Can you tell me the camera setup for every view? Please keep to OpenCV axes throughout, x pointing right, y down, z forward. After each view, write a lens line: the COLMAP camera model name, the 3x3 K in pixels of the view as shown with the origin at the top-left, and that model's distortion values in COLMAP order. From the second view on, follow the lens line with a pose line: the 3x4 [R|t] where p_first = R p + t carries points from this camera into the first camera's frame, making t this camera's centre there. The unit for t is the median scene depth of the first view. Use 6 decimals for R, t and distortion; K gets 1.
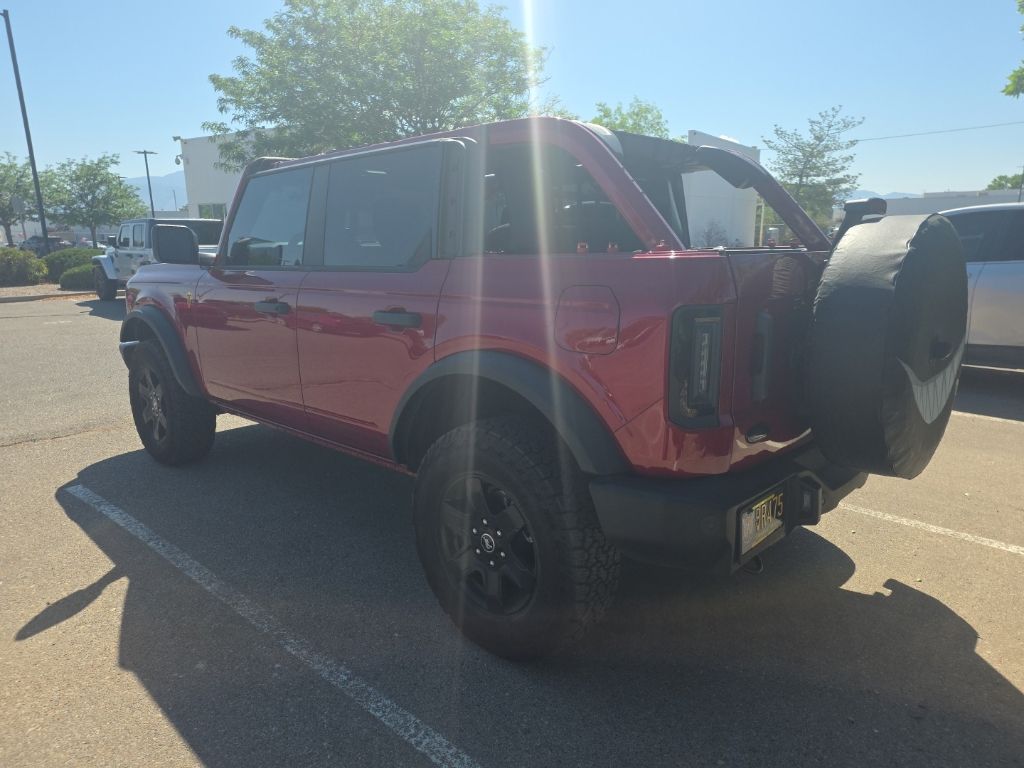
lens RADIAL K [[678.8, 0, 525.4], [0, 678.8, 388.1], [0, 0, 1]] dist [0.057054, -0.030400]
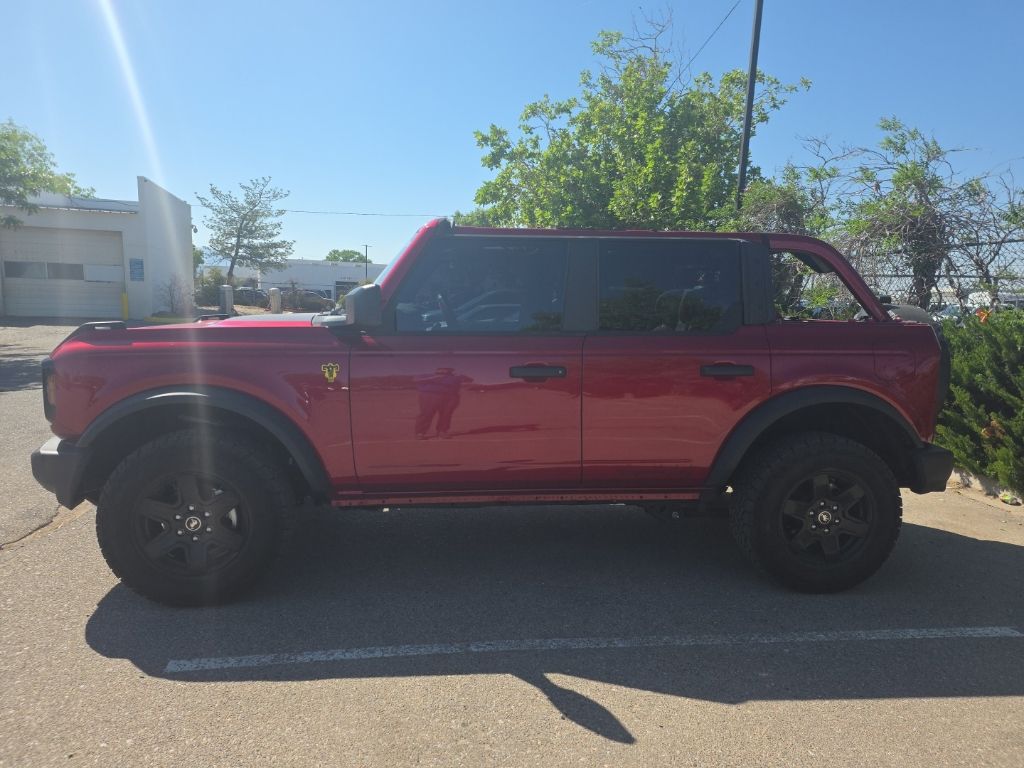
lens RADIAL K [[679.5, 0, 512.0], [0, 679.5, 403.3], [0, 0, 1]] dist [0.025402, -0.003826]
pose [[0.648801, -0.089614, 0.755663, -0.137833], [0.132710, 0.991148, 0.003597, -0.009649], [-0.749296, 0.097950, 0.654951, 0.045560]]
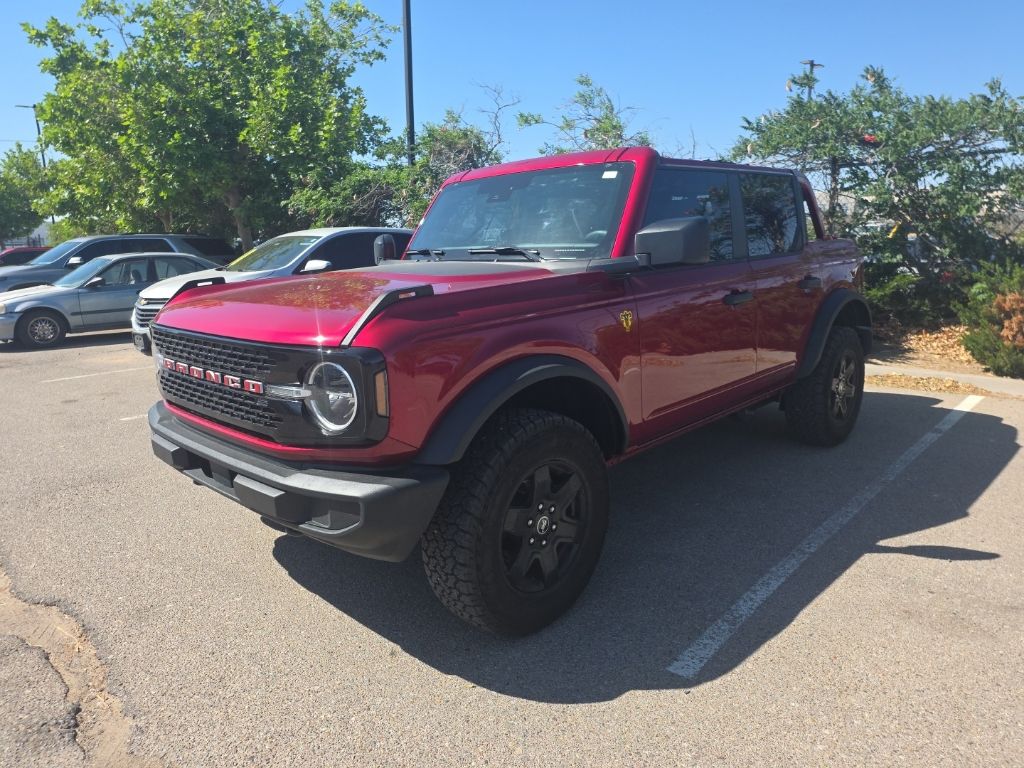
lens RADIAL K [[682.3, 0, 512.0], [0, 682.3, 384.0], [0, 0, 1]] dist [0.054675, -0.032782]
pose [[0.011397, -0.196973, 0.980343, -0.175455], [0.240596, 0.952144, 0.188510, -0.033385], [-0.970558, 0.233718, 0.058242, 0.157584]]
